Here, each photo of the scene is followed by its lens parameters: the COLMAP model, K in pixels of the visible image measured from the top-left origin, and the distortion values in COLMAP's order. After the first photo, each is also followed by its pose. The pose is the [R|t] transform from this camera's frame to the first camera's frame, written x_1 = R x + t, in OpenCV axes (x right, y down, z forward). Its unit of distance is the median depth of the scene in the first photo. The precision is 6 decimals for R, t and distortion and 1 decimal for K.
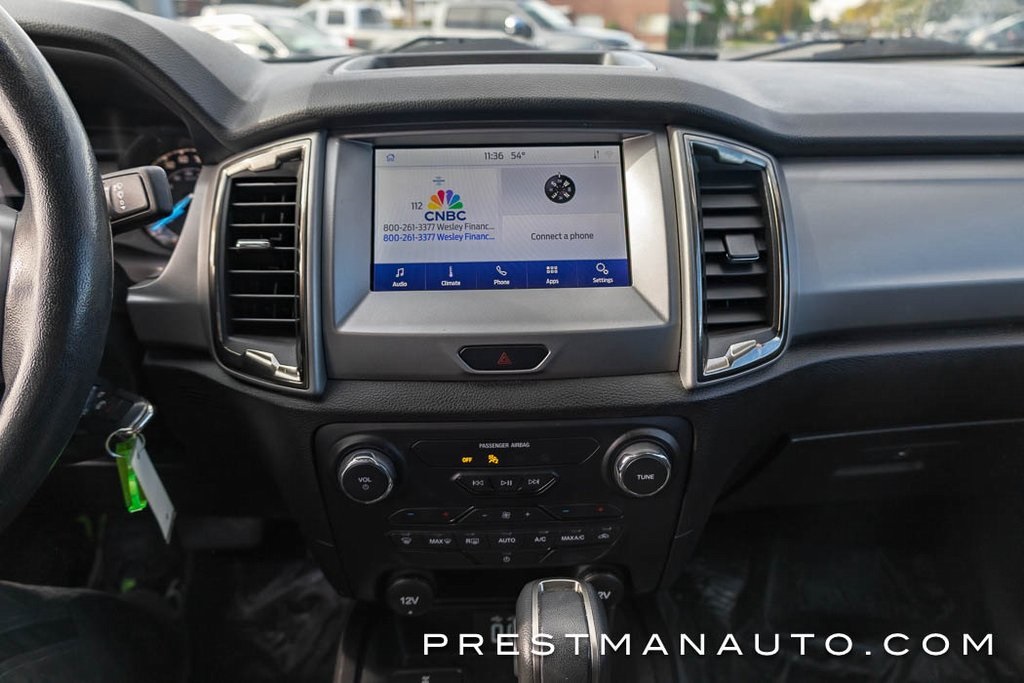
lens RADIAL K [[668.9, 0, 506.2], [0, 668.9, 336.7], [0, 0, 1]] dist [0.001962, 0.002402]
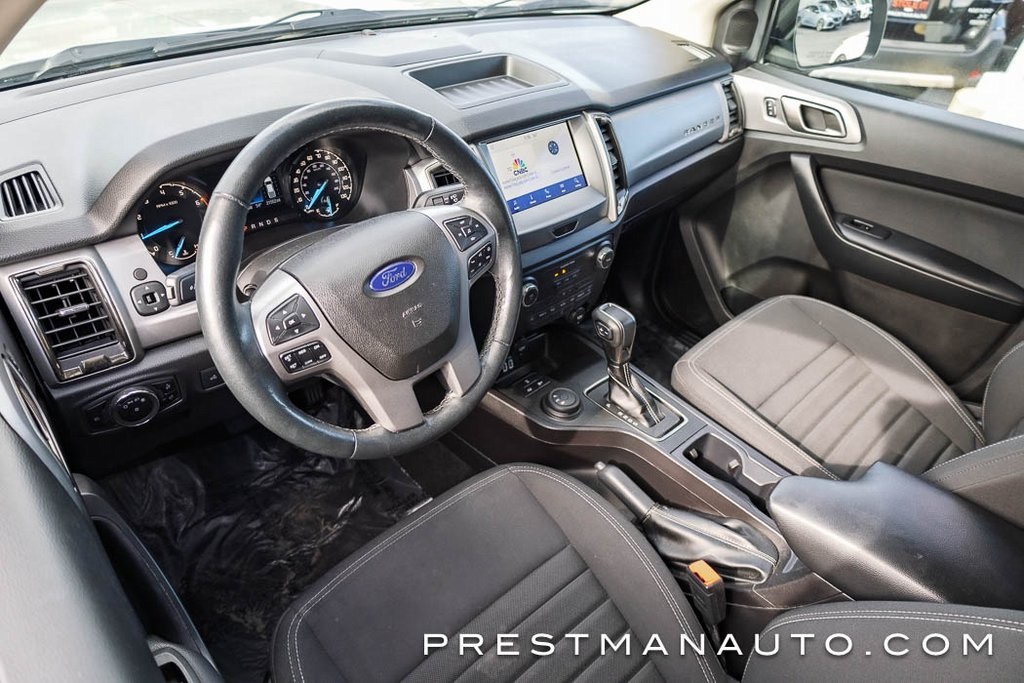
lens RADIAL K [[668.9, 0, 514.5], [0, 668.9, 334.5], [0, 0, 1]] dist [0.001962, 0.002402]
pose [[0.737096, -0.350780, 0.577618, -1.545218], [0.183127, 0.926431, 0.328923, -0.409213], [-0.650503, -0.136670, 0.747106, -0.671801]]
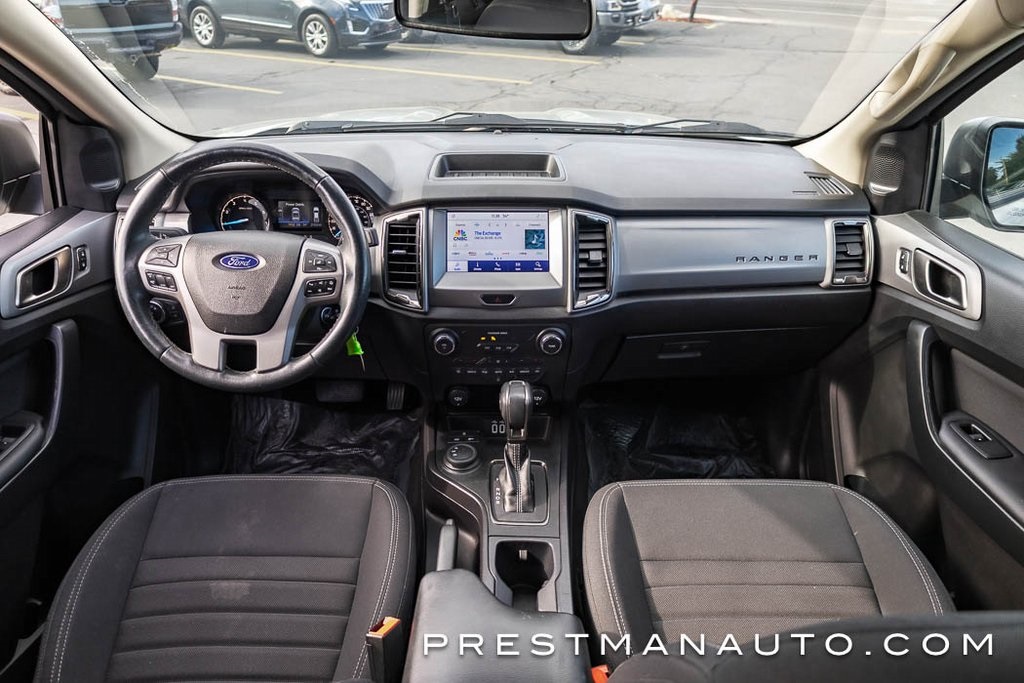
lens RADIAL K [[668.9, 0, 515.5], [0, 668.9, 340.7], [0, 0, 1]] dist [0.001962, 0.002402]
pose [[0.999790, 0.019735, 0.005552, 0.050058], [-0.020193, 0.994743, 0.100388, -0.066472], [-0.003542, -0.100479, 0.994933, -1.511550]]
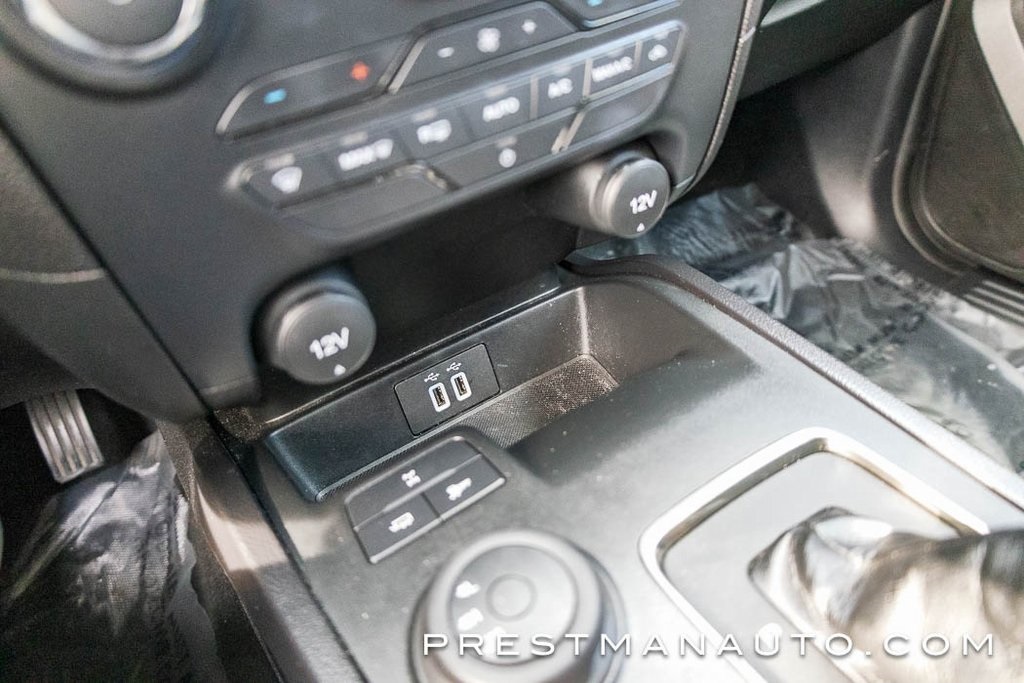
lens RADIAL K [[668.9, 0, 506.6], [0, 668.9, 342.2], [0, 0, 1]] dist [0.001962, 0.002402]
pose [[0.852443, -0.396241, 0.341079, -0.216926], [0.305081, 0.906788, 0.290967, 0.322172], [-0.424579, -0.143976, 0.893870, 0.578000]]
